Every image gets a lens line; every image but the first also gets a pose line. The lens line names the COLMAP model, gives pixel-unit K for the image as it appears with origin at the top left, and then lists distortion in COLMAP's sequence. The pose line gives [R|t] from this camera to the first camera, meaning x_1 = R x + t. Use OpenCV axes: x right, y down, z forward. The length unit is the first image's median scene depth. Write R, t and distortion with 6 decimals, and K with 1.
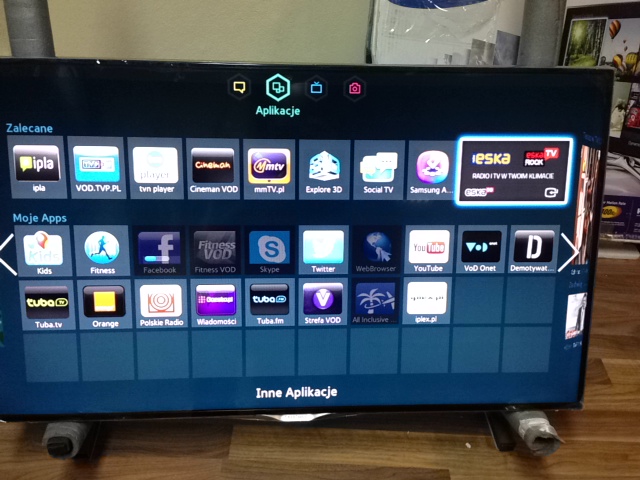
lens RADIAL K [[598.1, 0, 320.6], [0, 598.1, 241.4], [0, 0, 1]] dist [-0.082477, 0.000000]
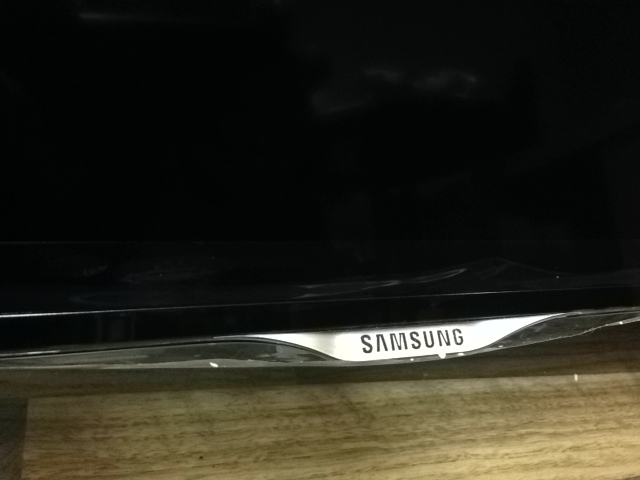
lens RADIAL K [[598.1, 0, 320.0], [0, 598.1, 239.0], [0, 0, 1]] dist [-0.082477, 0.000000]
pose [[0.936564, 0.006005, 0.350446, -0.120563], [-0.033147, 0.996890, 0.071502, 0.223570], [-0.348926, -0.078582, 0.933850, 0.741881]]
